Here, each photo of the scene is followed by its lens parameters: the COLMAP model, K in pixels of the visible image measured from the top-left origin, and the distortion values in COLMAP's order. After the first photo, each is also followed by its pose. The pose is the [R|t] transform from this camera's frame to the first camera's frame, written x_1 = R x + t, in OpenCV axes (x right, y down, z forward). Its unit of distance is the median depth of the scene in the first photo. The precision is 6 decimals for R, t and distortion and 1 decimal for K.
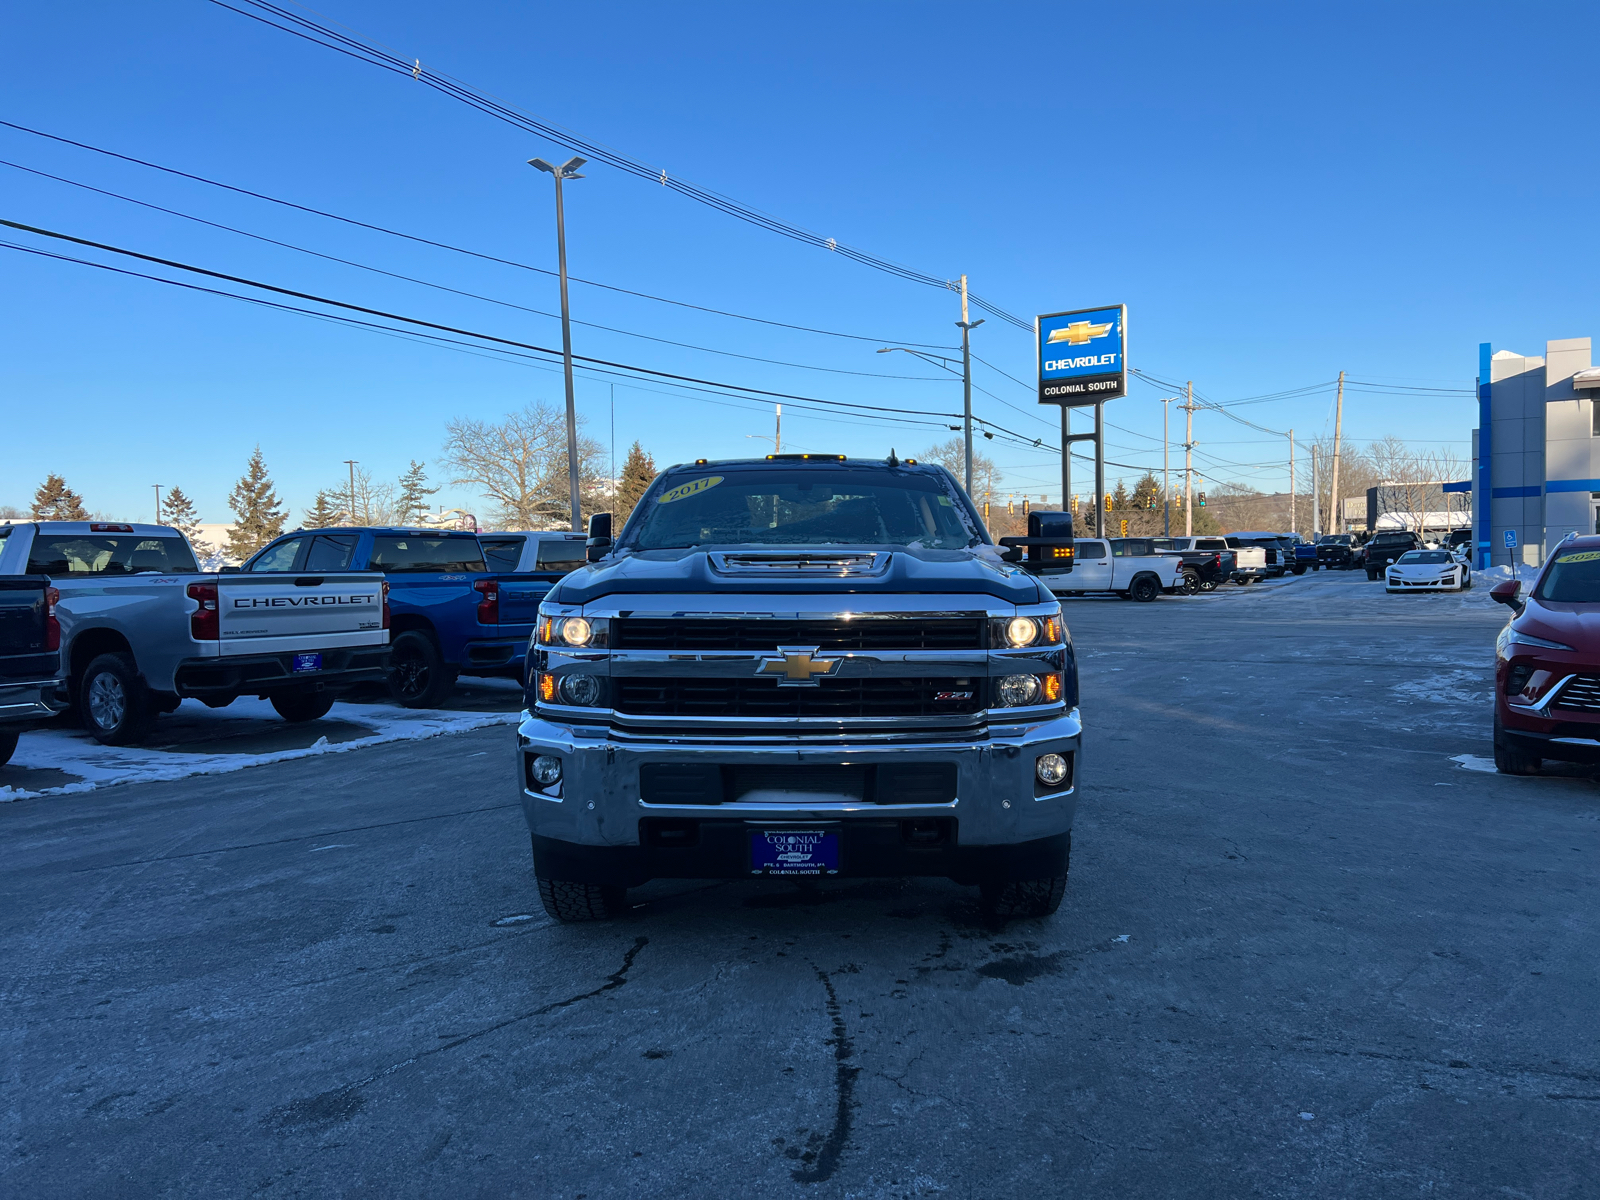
lens RADIAL K [[1187.2, 0, 791.0], [0, 1187.2, 596.7], [0, 0, 1]] dist [0.069412, -0.069381]
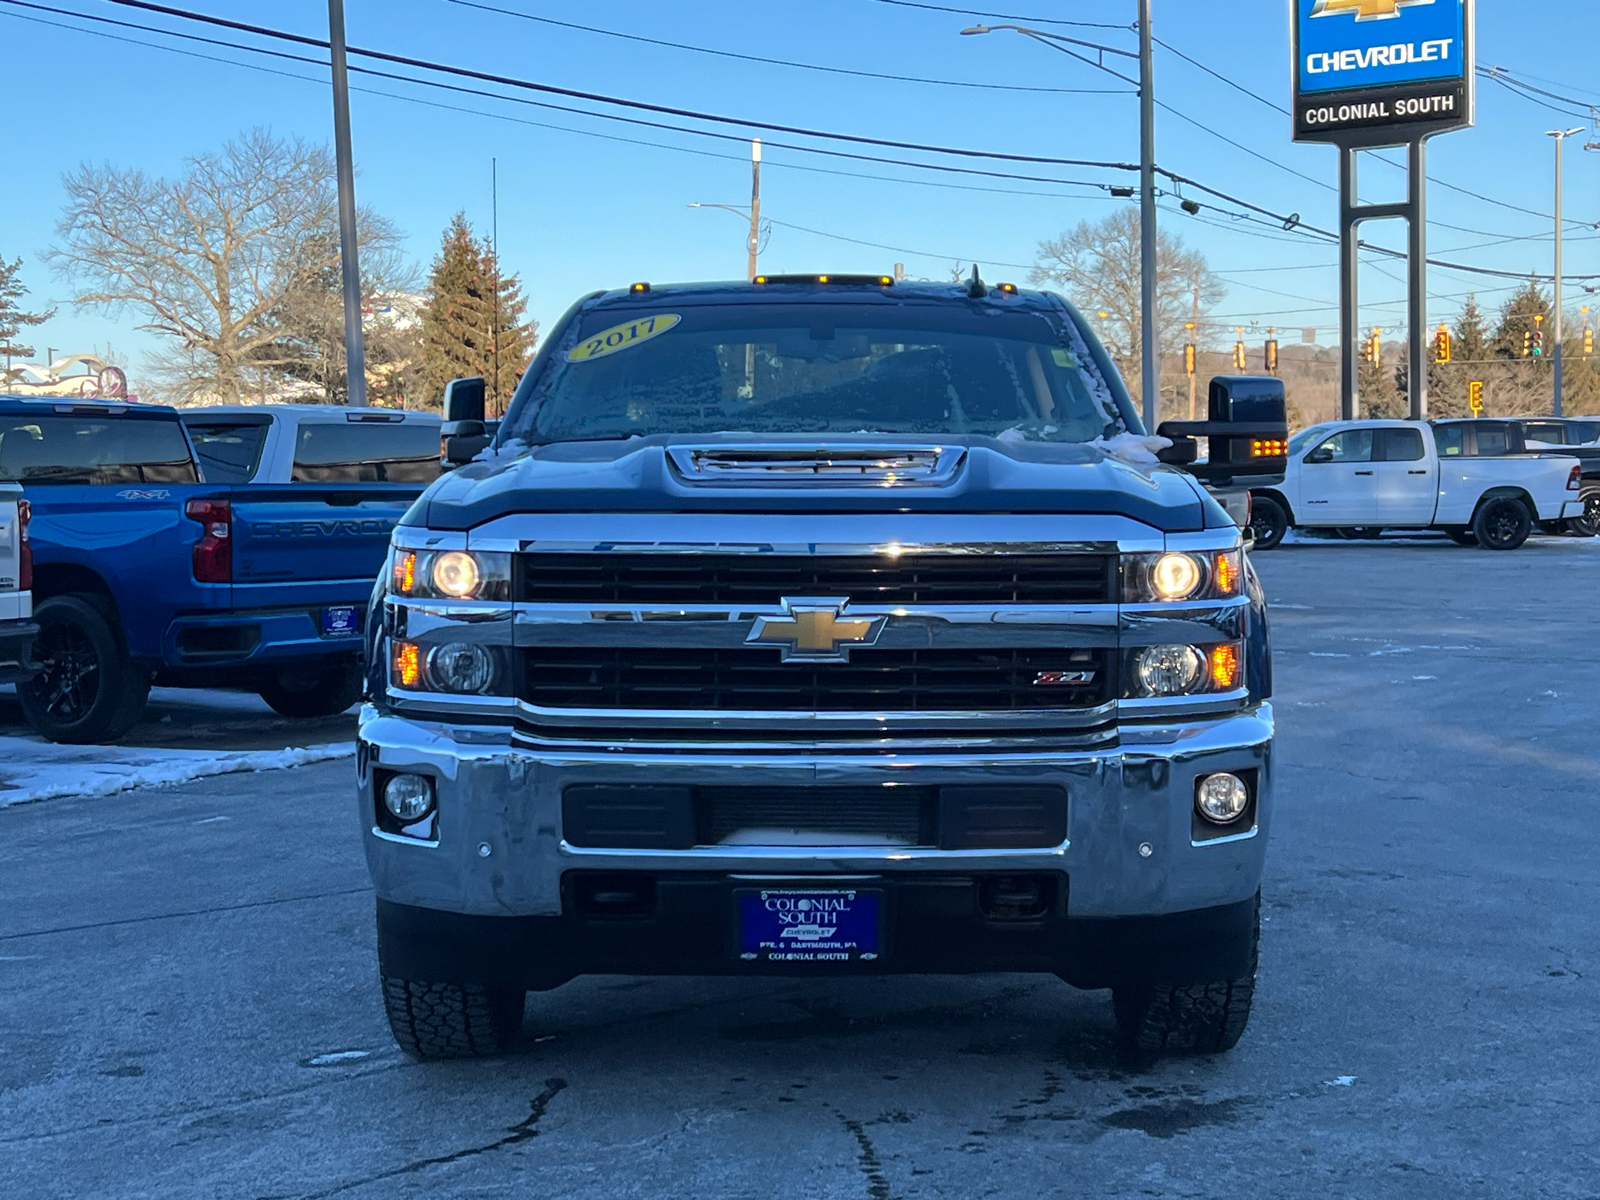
lens RADIAL K [[2474.5, 0, 800.0], [0, 2474.5, 600.0], [0, 0, 1]] dist [0.093344, -0.181043]
pose [[0.999971, 0.001286, 0.007494, -0.009766], [-0.001466, 0.999708, 0.024115, 0.009876], [-0.007461, -0.024125, 0.999681, -0.257646]]
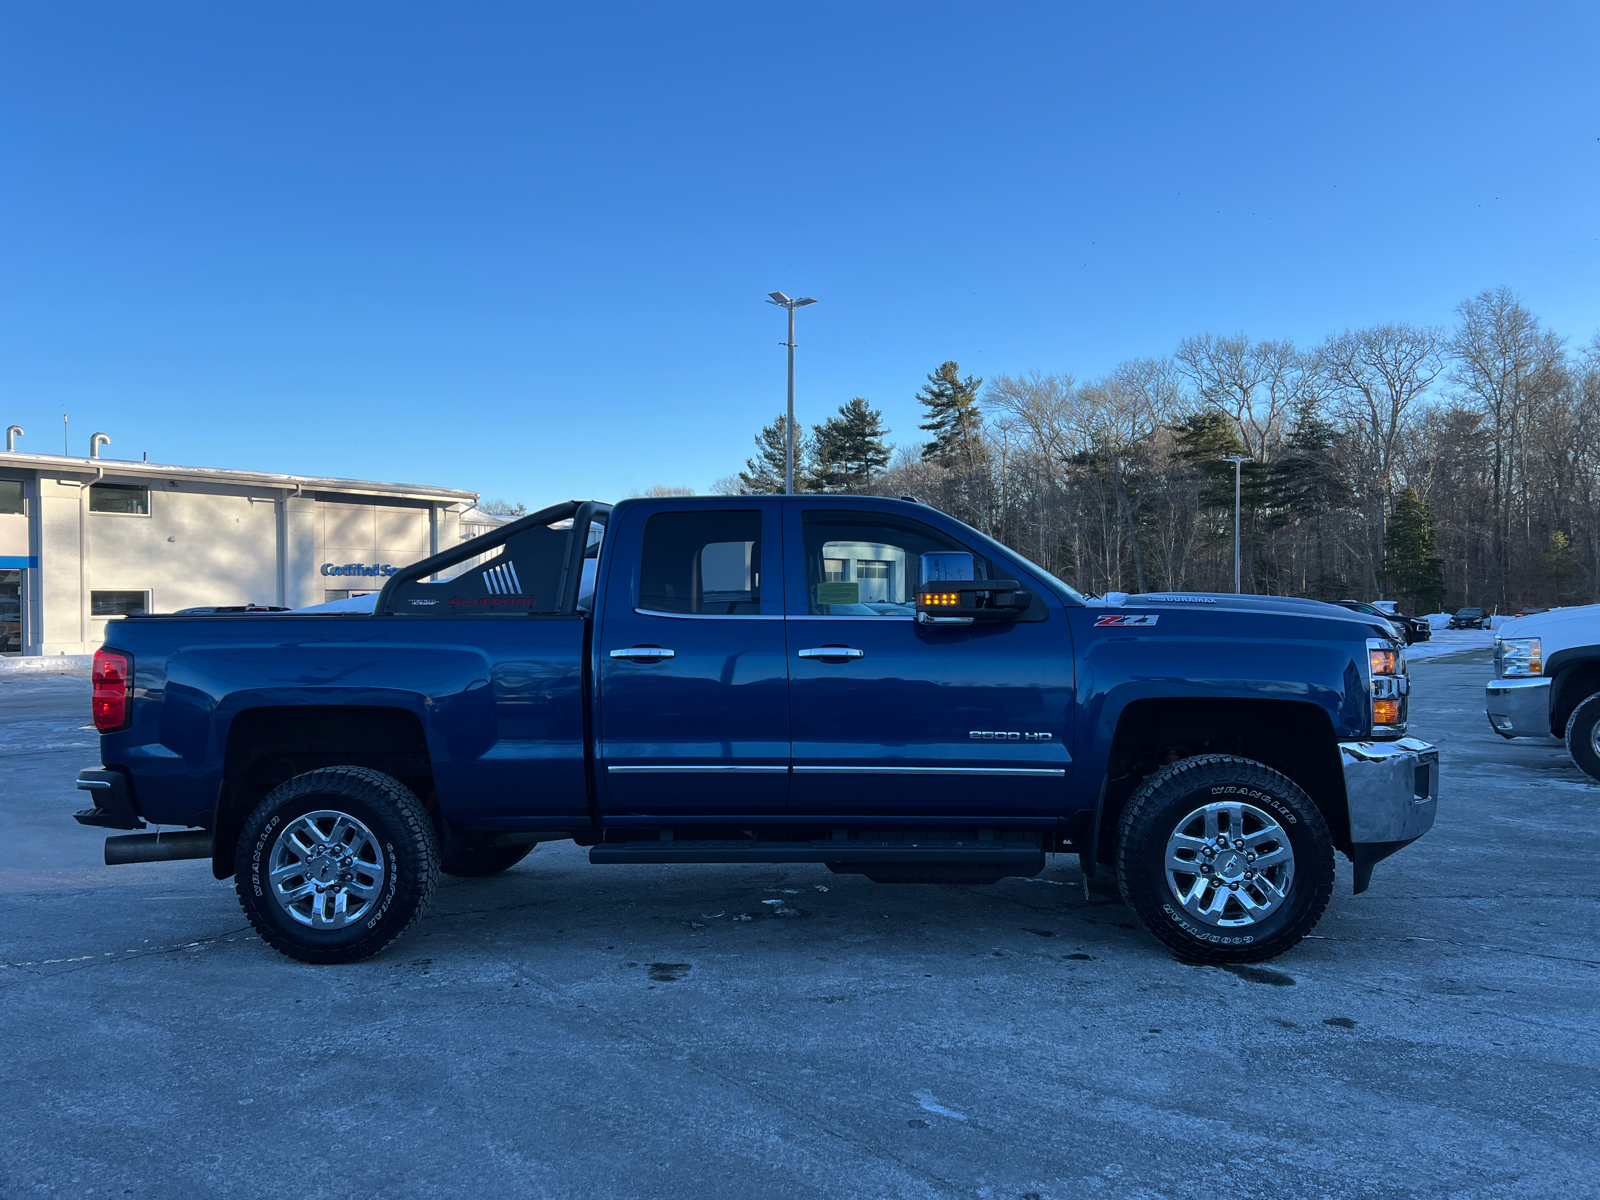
lens RADIAL K [[1187.2, 0, 791.0], [0, 1187.2, 596.7], [0, 0, 1]] dist [0.069412, -0.069381]
pose [[0.072250, 0.027488, 0.997008, -1.277435], [0.045278, 0.998499, -0.030811, -0.022172], [-0.996358, 0.047369, 0.070897, 1.353178]]
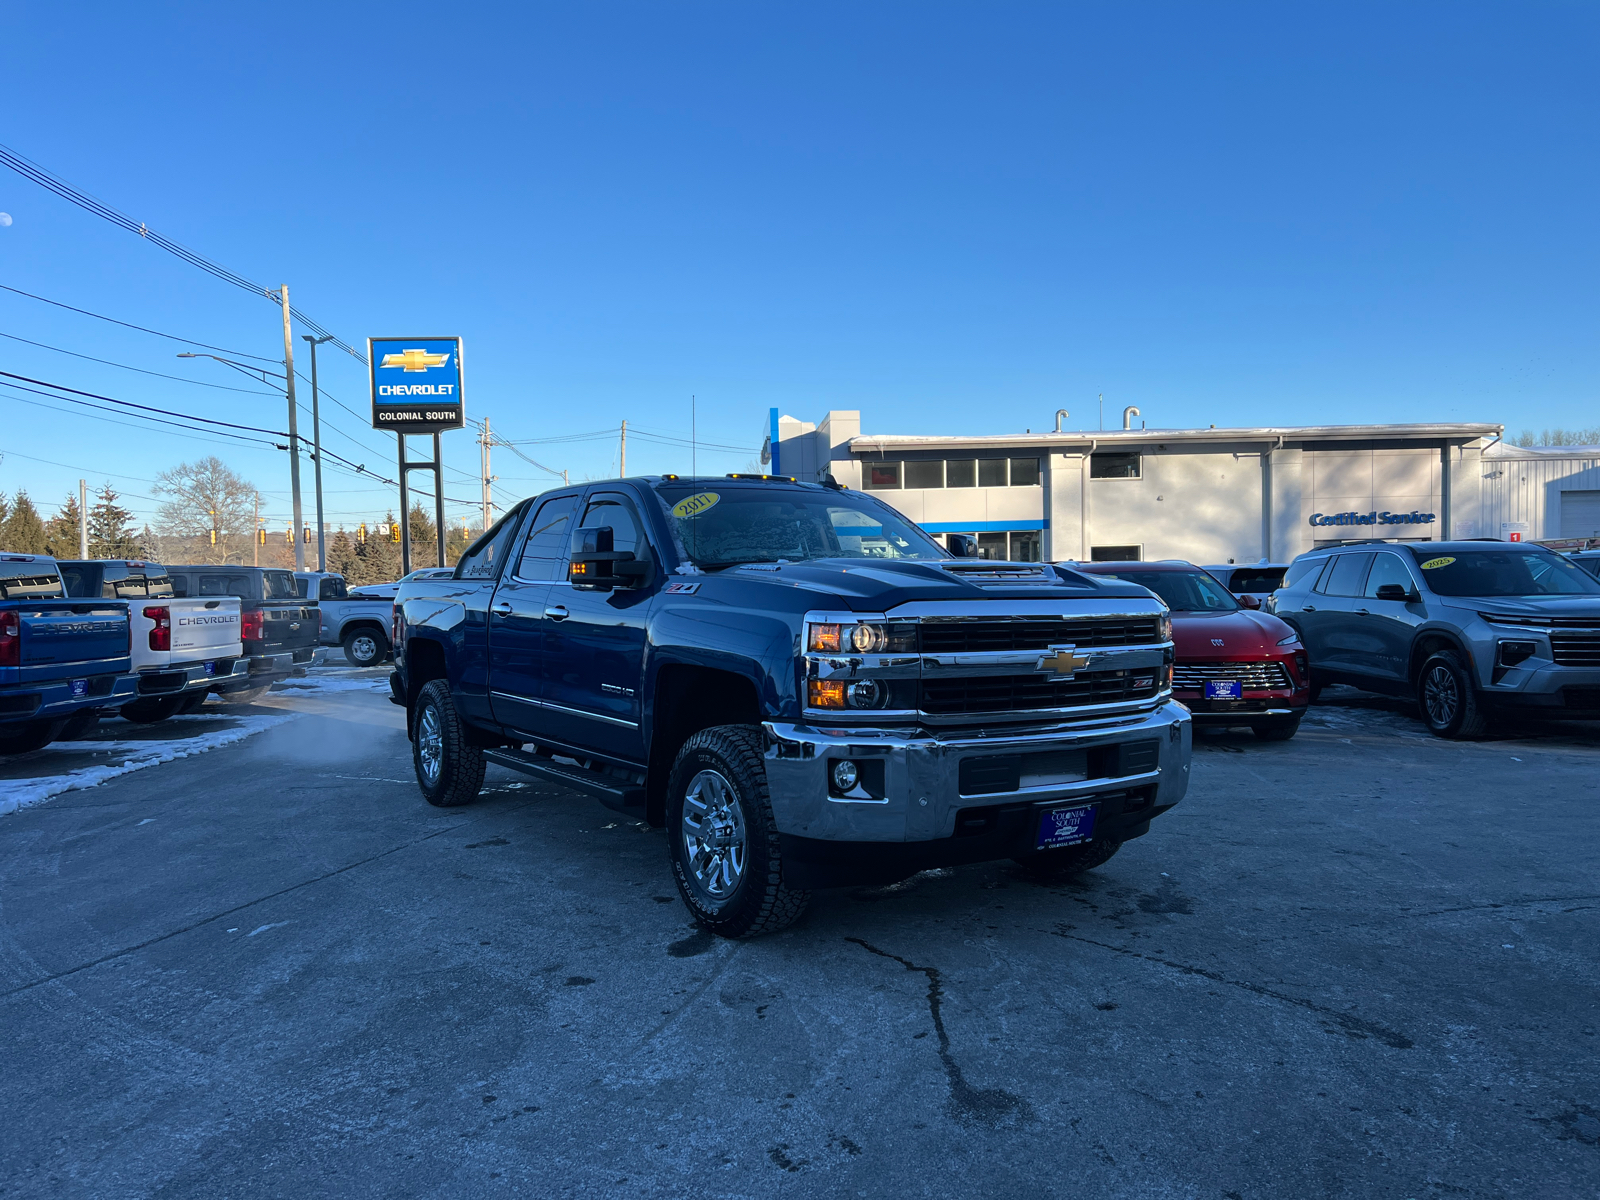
lens RADIAL K [[1187.2, 0, 791.0], [0, 1187.2, 596.7], [0, 0, 1]] dist [0.069412, -0.069381]
pose [[0.832540, -0.006256, 0.553929, -0.718630], [0.020841, 0.999582, -0.020035, 0.010791], [-0.553572, 0.028224, 0.832323, 0.160262]]
